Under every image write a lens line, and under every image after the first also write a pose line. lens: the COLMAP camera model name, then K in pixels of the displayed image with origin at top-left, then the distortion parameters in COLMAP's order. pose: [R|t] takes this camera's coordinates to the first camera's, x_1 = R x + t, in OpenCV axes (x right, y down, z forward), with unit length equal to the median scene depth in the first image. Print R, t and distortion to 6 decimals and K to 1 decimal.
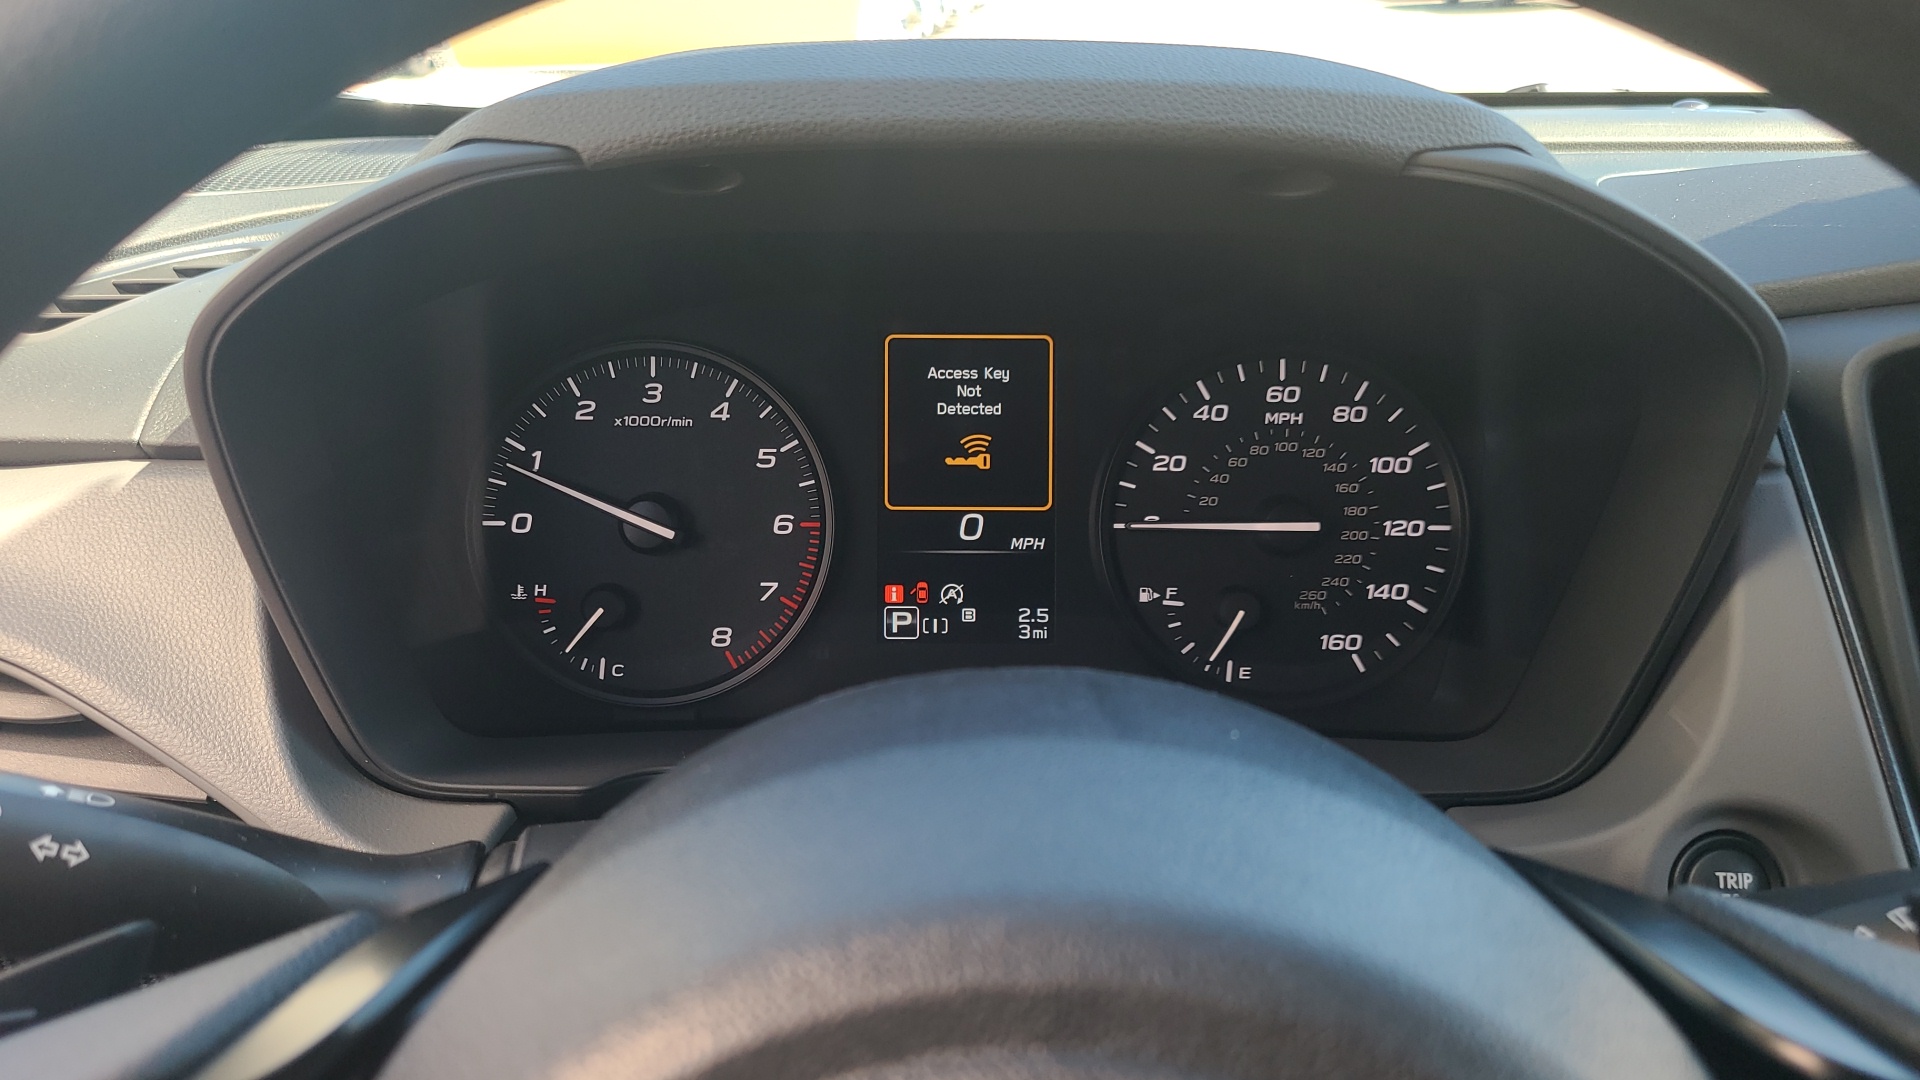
lens RADIAL K [[1437.0, 0, 953.6], [0, 1437.0, 551.2], [0, 0, 1]] dist [0.047734, -0.030042]
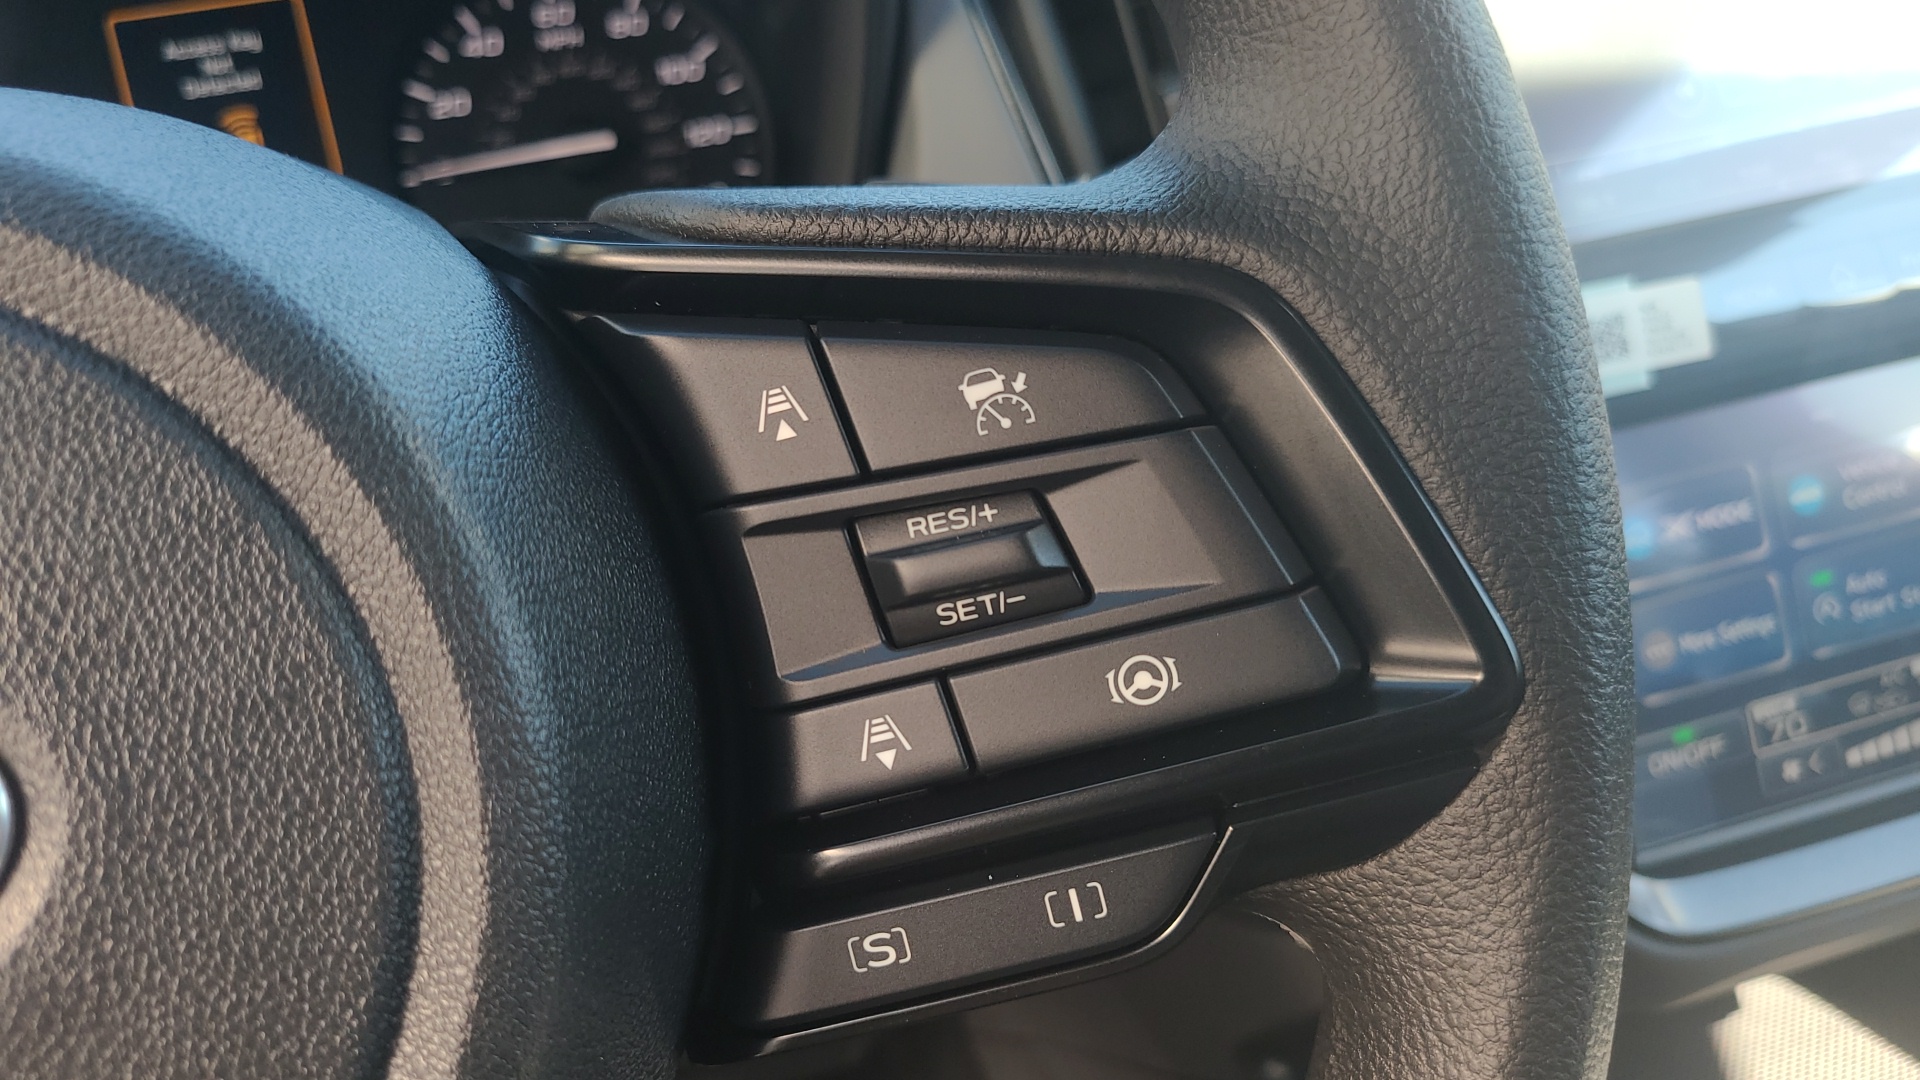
lens RADIAL K [[1437.0, 0, 930.6], [0, 1437.0, 546.4], [0, 0, 1]] dist [0.047734, -0.030042]
pose [[0.960894, -0.218020, 0.170732, 0.225626], [0.202146, 0.973643, 0.105621, 0.183522], [-0.189259, -0.066978, 0.979640, -0.015701]]
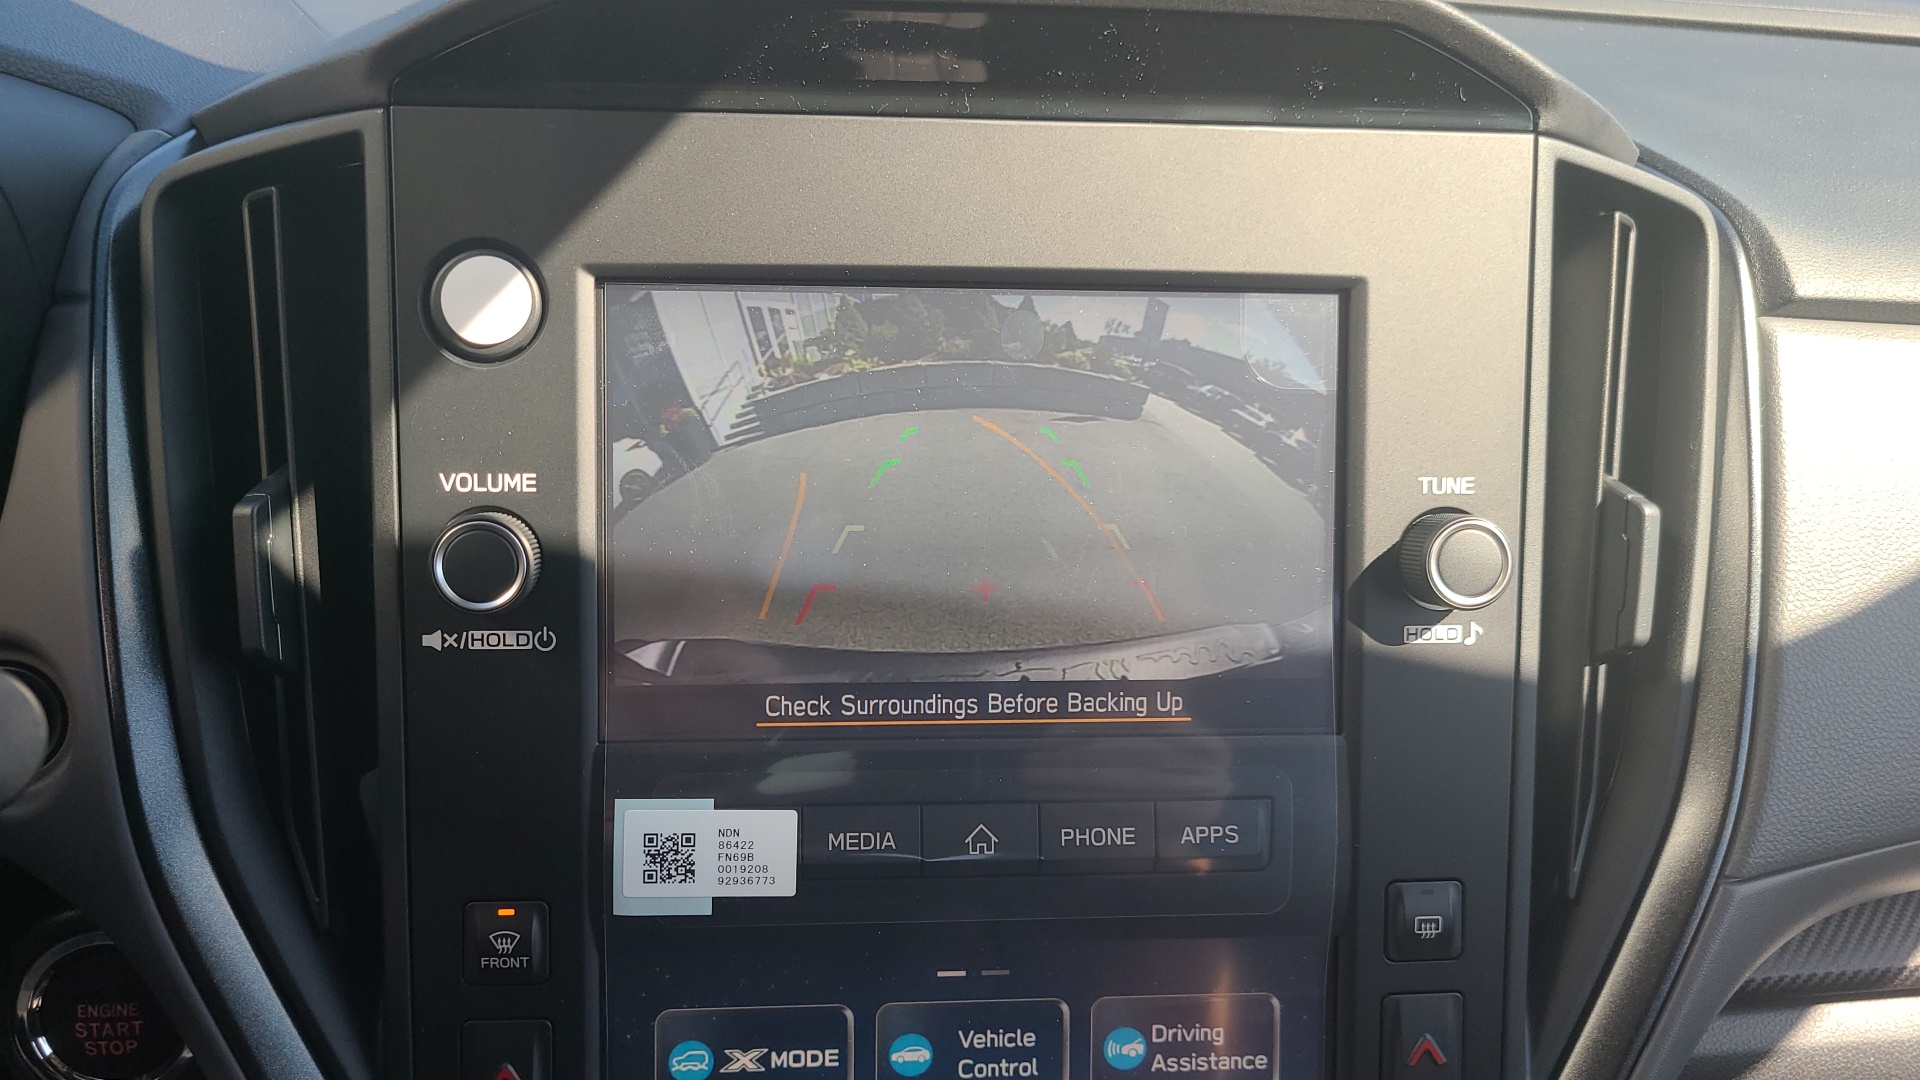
lens RADIAL K [[1437.0, 0, 963.4], [0, 1437.0, 530.4], [0, 0, 1]] dist [0.047734, -0.030042]
pose [[0.998626, 0.003476, 0.052282, 0.836555], [-0.009201, 0.993927, 0.109660, -0.009397], [-0.051583, -0.109991, 0.992593, -0.012703]]
